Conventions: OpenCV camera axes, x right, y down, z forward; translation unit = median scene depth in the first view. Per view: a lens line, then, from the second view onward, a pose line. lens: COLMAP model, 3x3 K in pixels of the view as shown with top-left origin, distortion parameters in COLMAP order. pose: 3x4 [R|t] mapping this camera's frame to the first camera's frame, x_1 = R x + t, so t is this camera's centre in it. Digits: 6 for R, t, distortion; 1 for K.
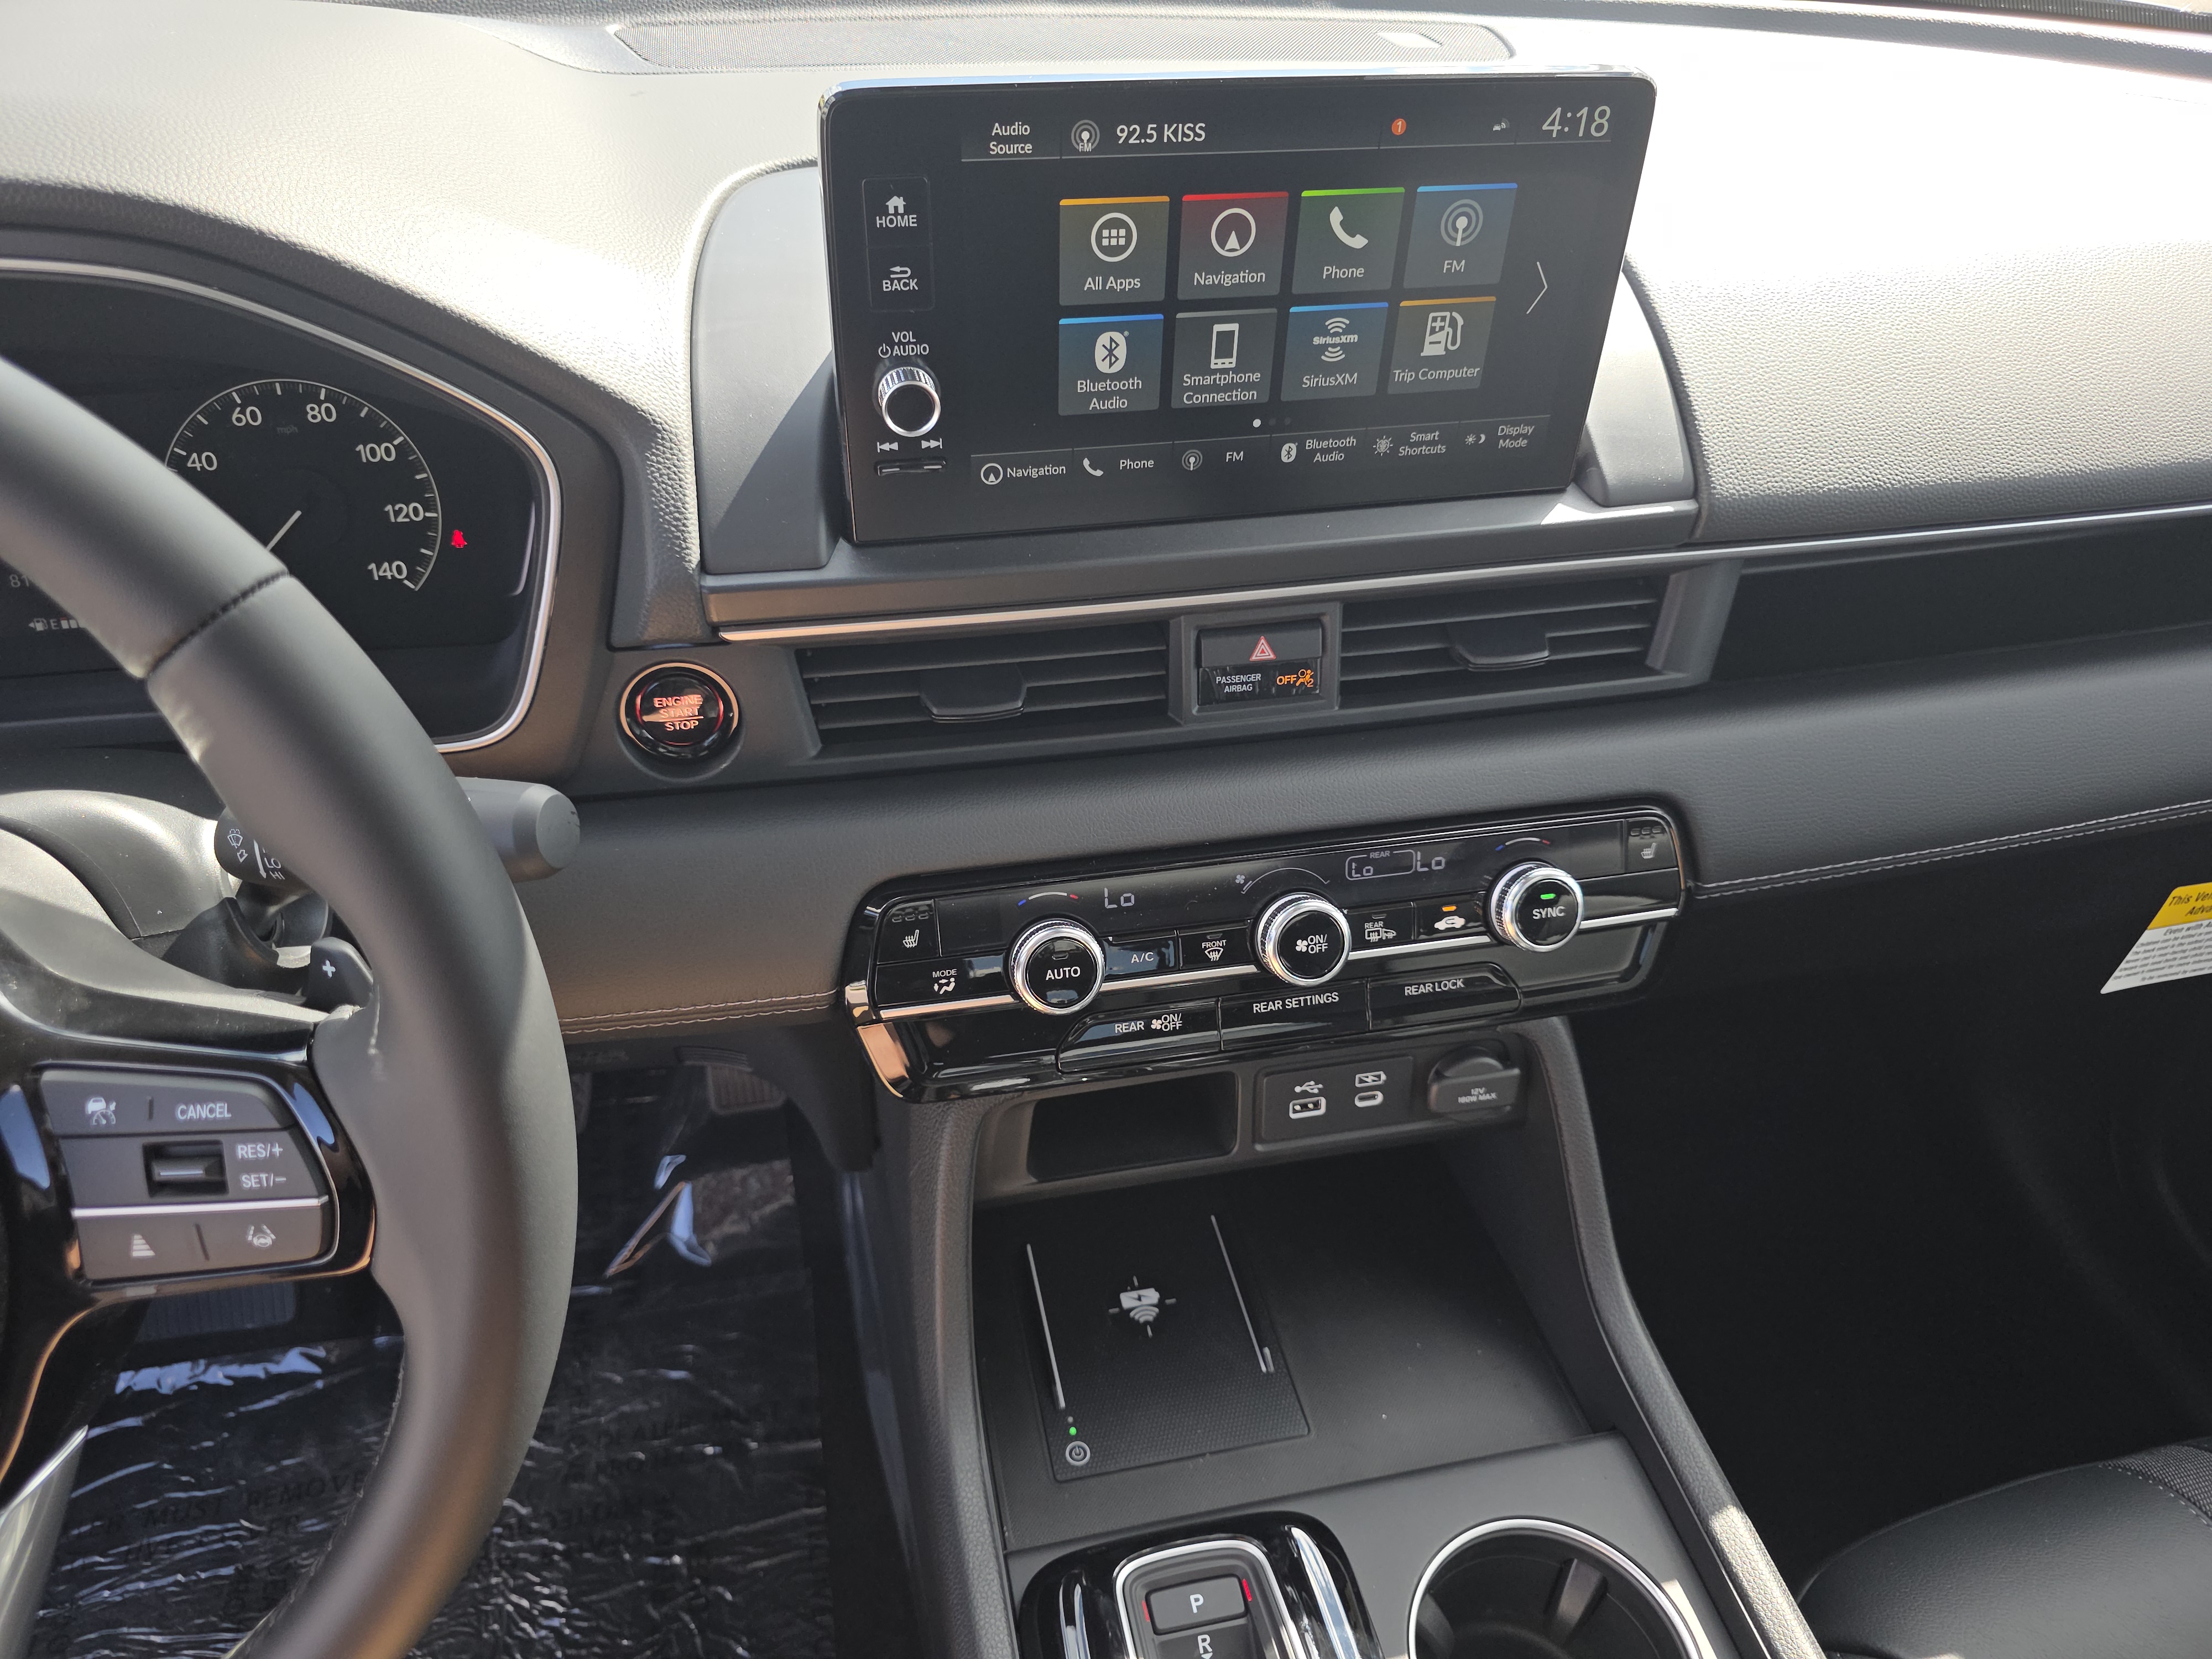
lens RADIAL K [[1424.5, 0, 1100.8], [0, 1424.5, 872.3], [0, 0, 1]] dist [0.024850, -0.028768]
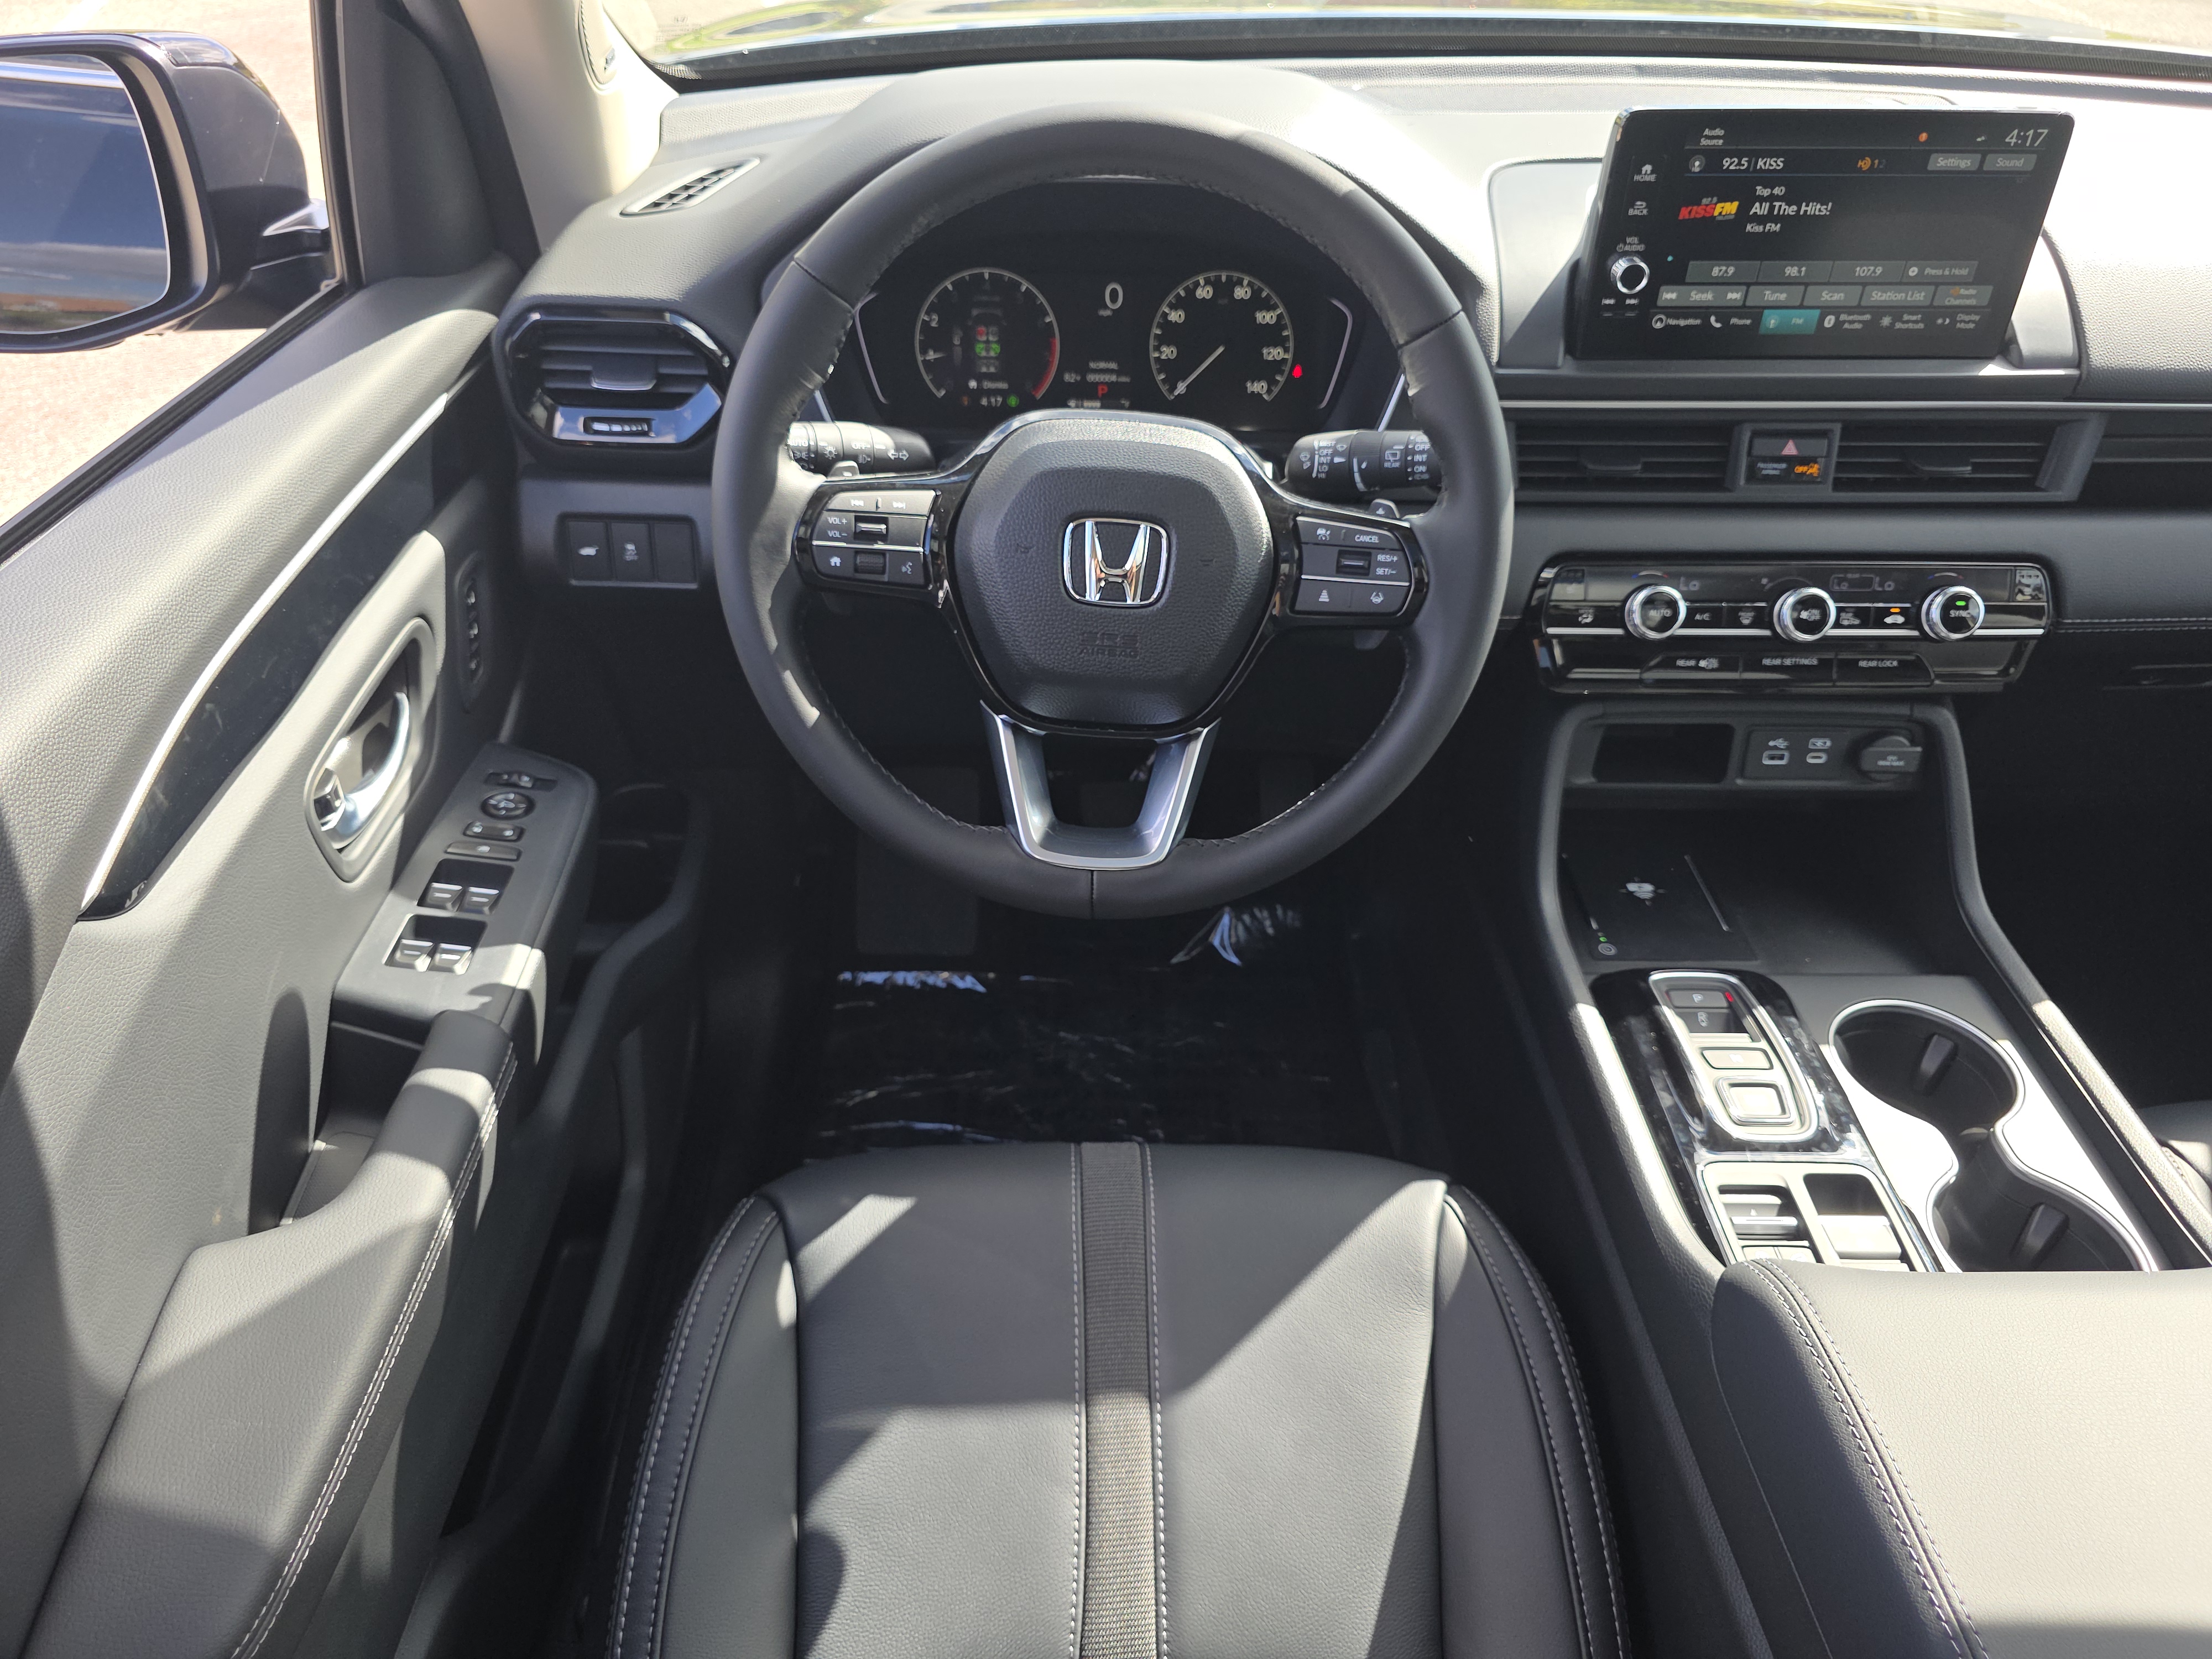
lens RADIAL K [[1424.5, 0, 1126.9], [0, 1424.5, 845.2], [0, 0, 1]] dist [0.024850, -0.028768]
pose [[0.979235, 0.101804, -0.175313, -0.307793], [-0.109570, 0.993357, -0.035175, 0.450235], [0.170567, 0.053654, 0.983884, -0.767313]]
